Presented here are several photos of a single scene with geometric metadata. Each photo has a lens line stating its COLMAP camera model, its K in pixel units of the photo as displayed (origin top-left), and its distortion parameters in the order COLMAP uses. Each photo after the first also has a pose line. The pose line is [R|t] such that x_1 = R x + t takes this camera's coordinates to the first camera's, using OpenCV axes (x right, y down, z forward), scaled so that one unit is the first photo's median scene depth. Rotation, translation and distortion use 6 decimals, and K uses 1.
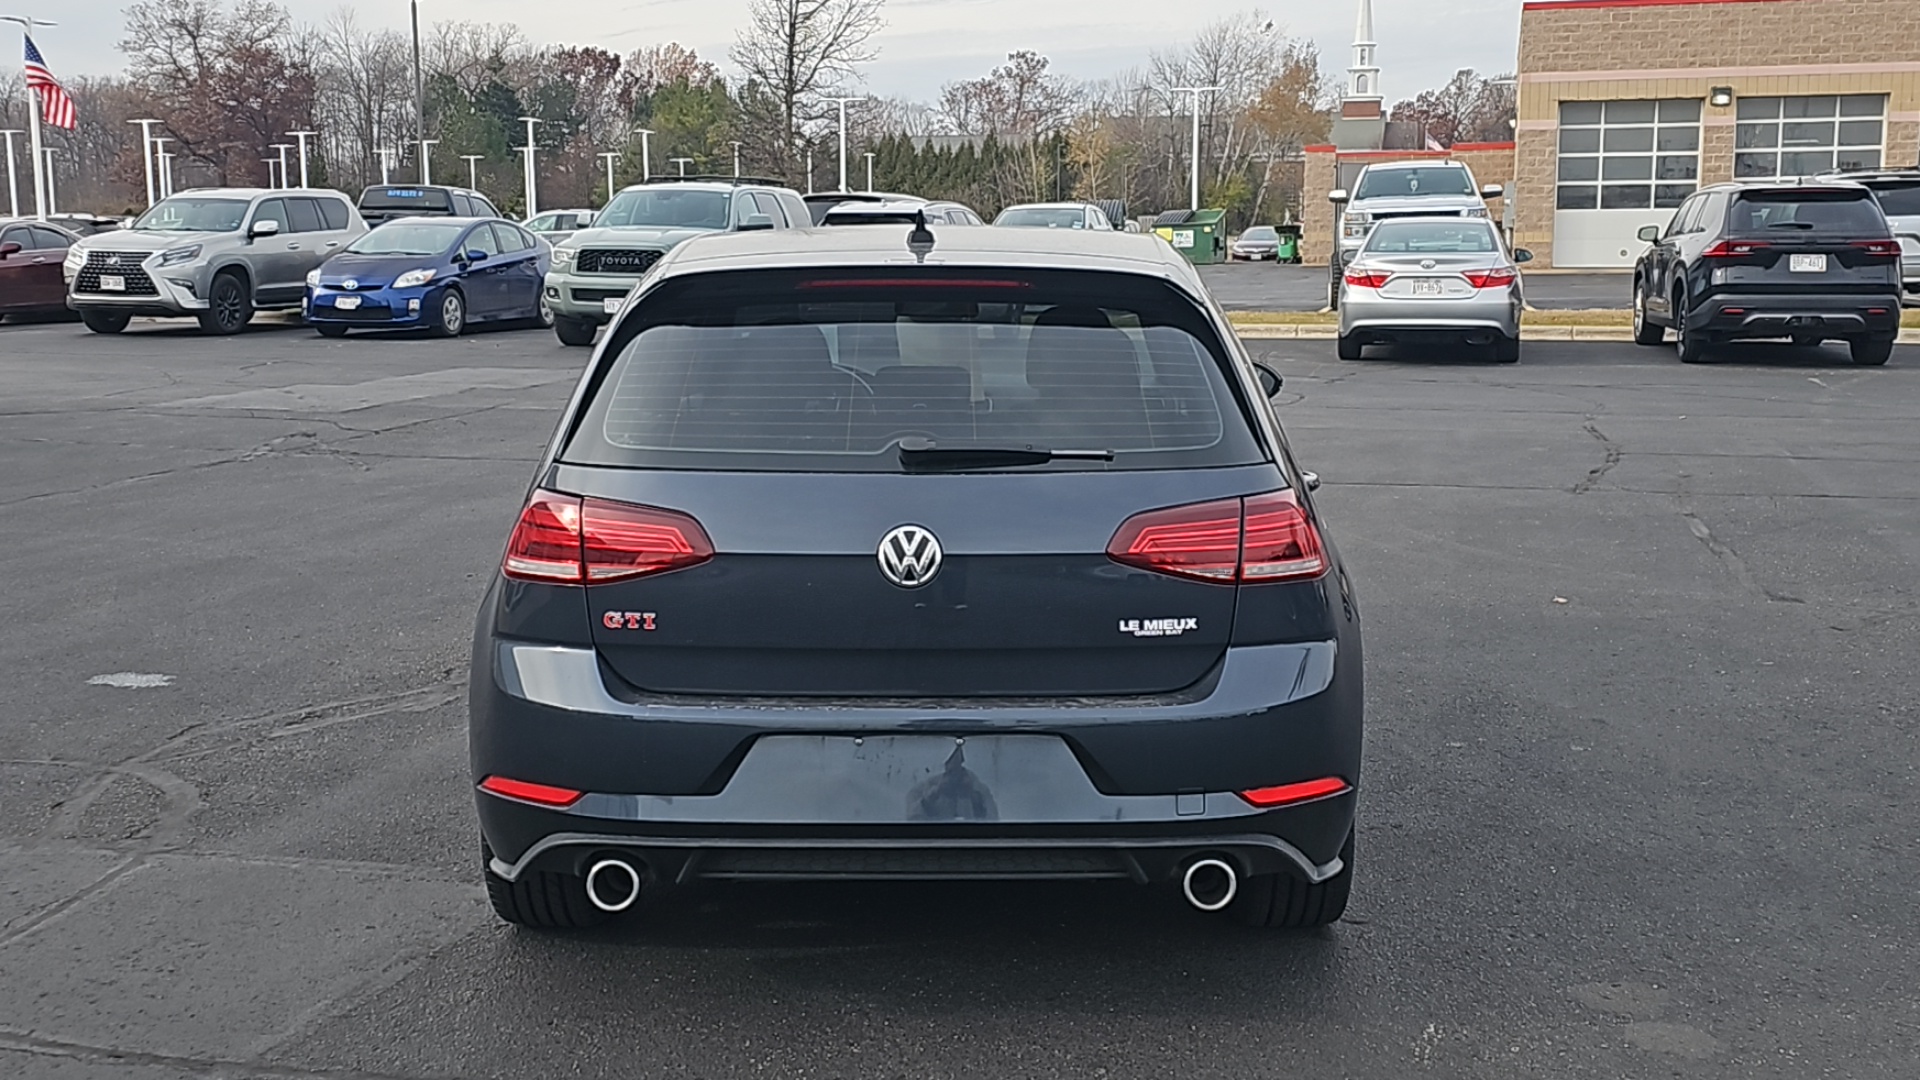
lens RADIAL K [[2132.8, 0, 960.0], [0, 2132.8, 540.0], [0, 0, 1]] dist [0.044698, -0.027293]
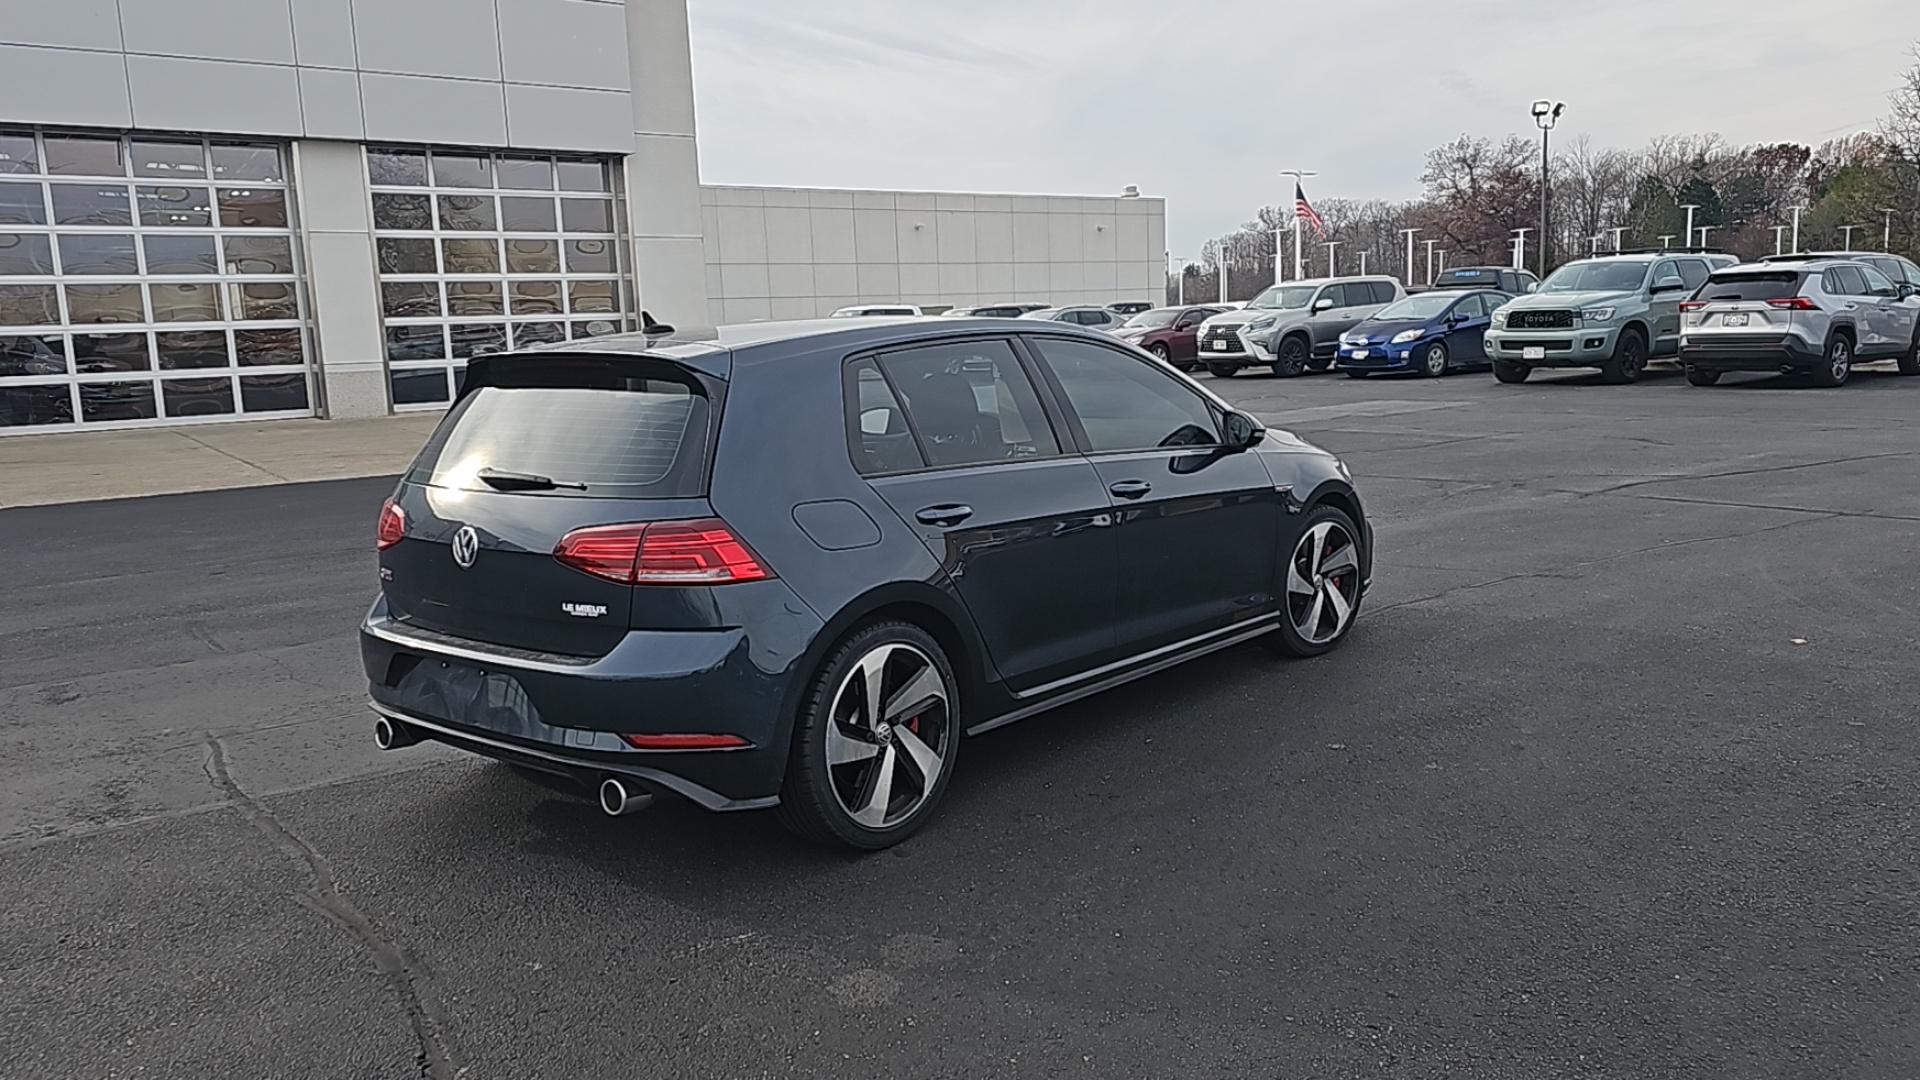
lens RADIAL K [[1468.9, 0, 960.0], [0, 1468.9, 540.0], [0, 0, 1]] dist [0.000046, -0.002258]
pose [[0.764535, 0.062594, -0.641536, 0.146932], [-0.050520, 0.998031, 0.037171, -0.008811], [0.642600, 0.003992, 0.766191, 0.065911]]
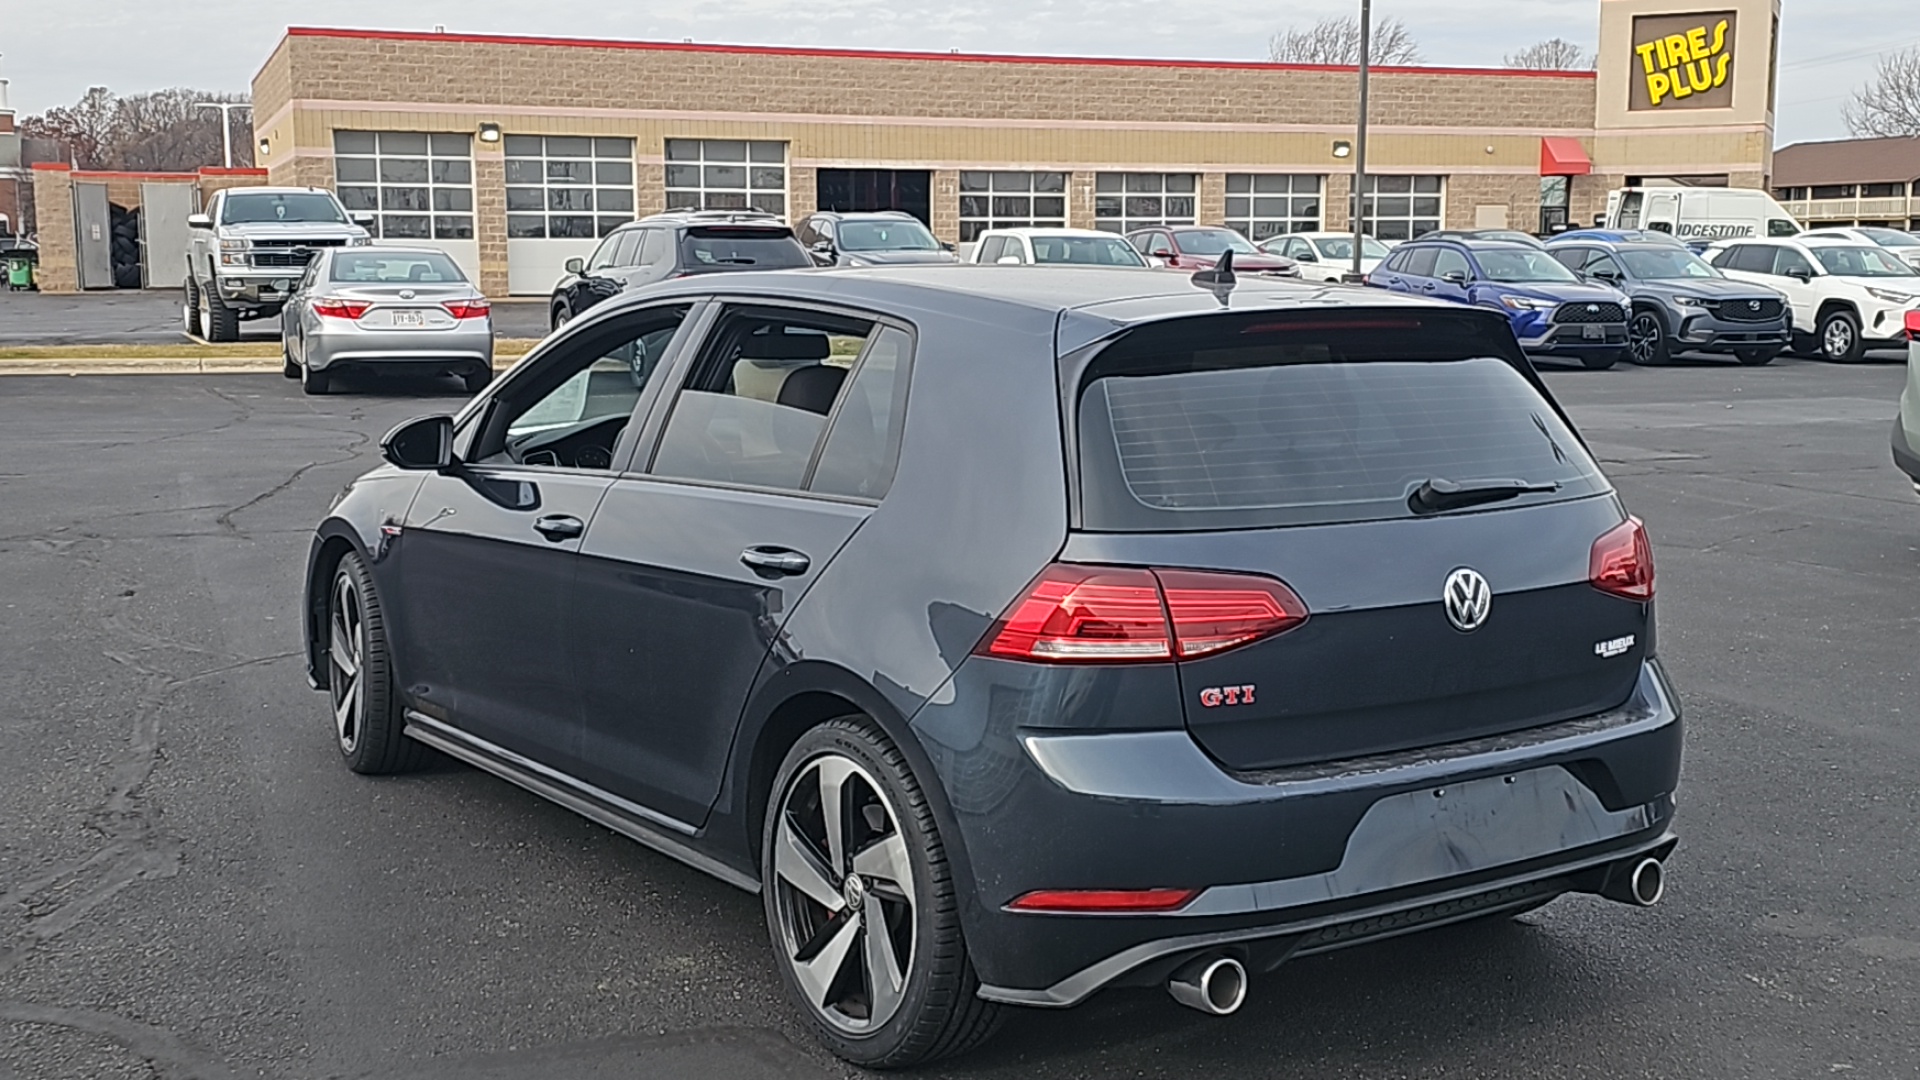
lens RADIAL K [[2132.8, 0, 960.0], [0, 2132.8, 540.0], [0, 0, 1]] dist [0.044698, -0.027293]
pose [[0.814993, -0.067858, 0.575484, -0.115641], [0.075187, 0.997108, 0.011094, -0.007154], [-0.574573, 0.034227, 0.817738, 0.046777]]
